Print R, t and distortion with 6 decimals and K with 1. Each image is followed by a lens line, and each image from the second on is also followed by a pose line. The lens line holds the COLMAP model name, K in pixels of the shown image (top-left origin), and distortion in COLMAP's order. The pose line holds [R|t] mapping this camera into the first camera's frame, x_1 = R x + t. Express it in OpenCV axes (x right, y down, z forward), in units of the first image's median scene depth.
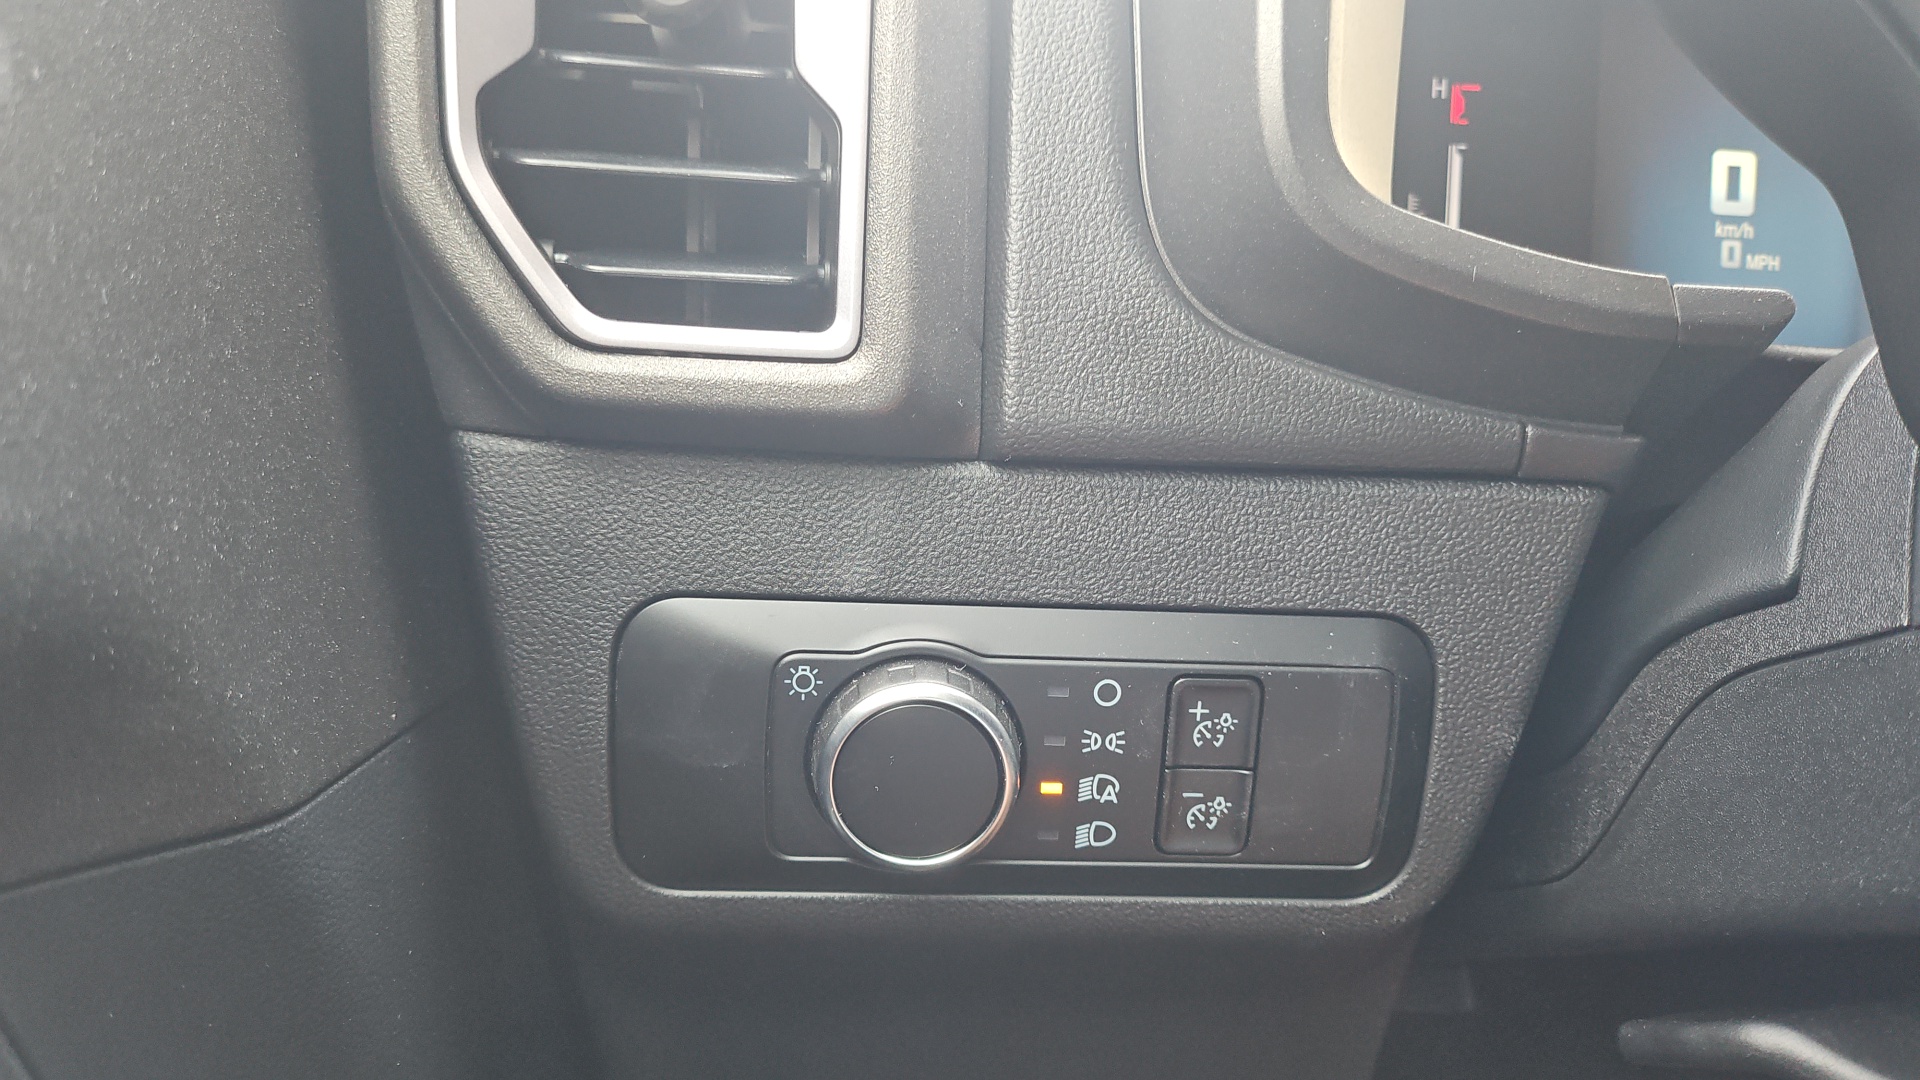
lens RADIAL K [[1359.0, 0, 949.2], [0, 1359.0, 552.2], [0, 0, 1]] dist [0.067143, -0.069541]
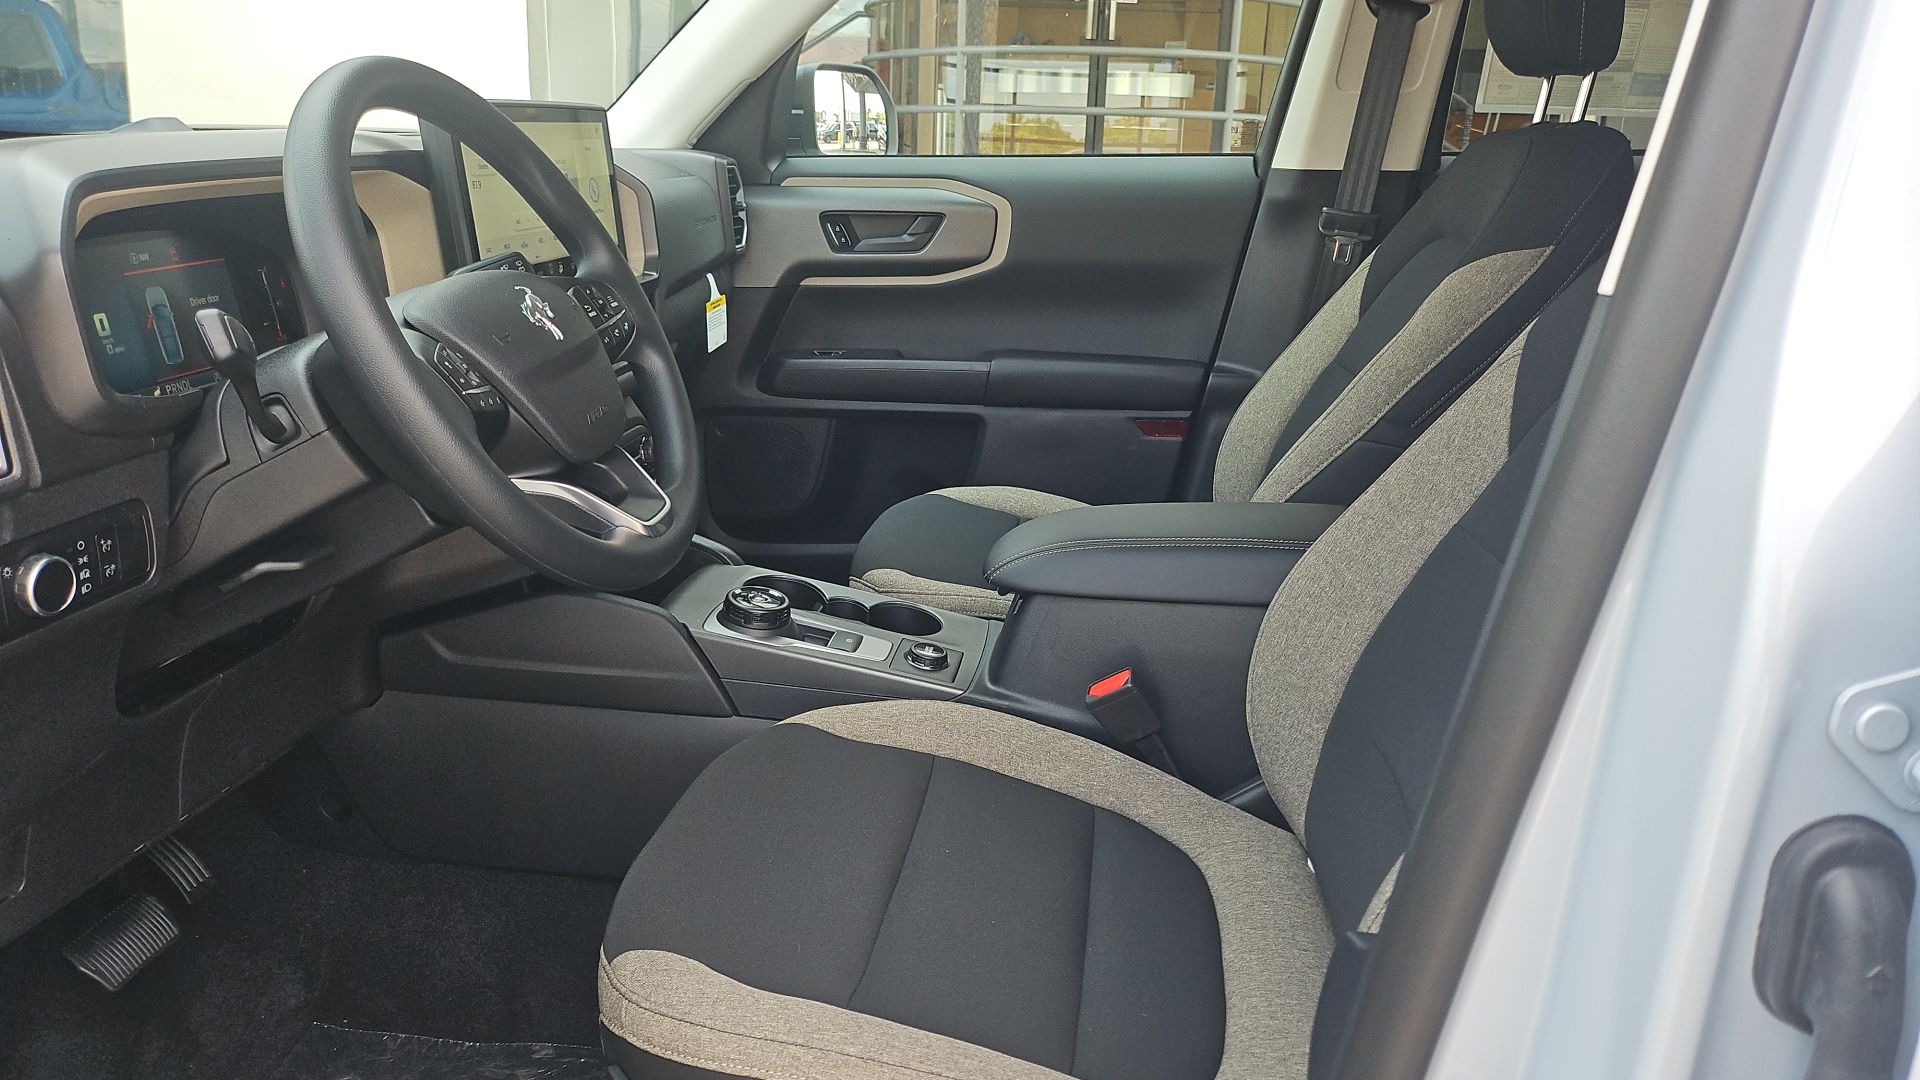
lens RADIAL K [[1359.0, 0, 949.2], [0, 1359.0, 552.2], [0, 0, 1]] dist [0.067143, -0.069541]
pose [[0.241532, -0.329664, 0.912680, -2.522975], [0.193560, 0.937993, 0.287583, -0.450610], [-0.950893, 0.107198, 0.290365, -2.041780]]
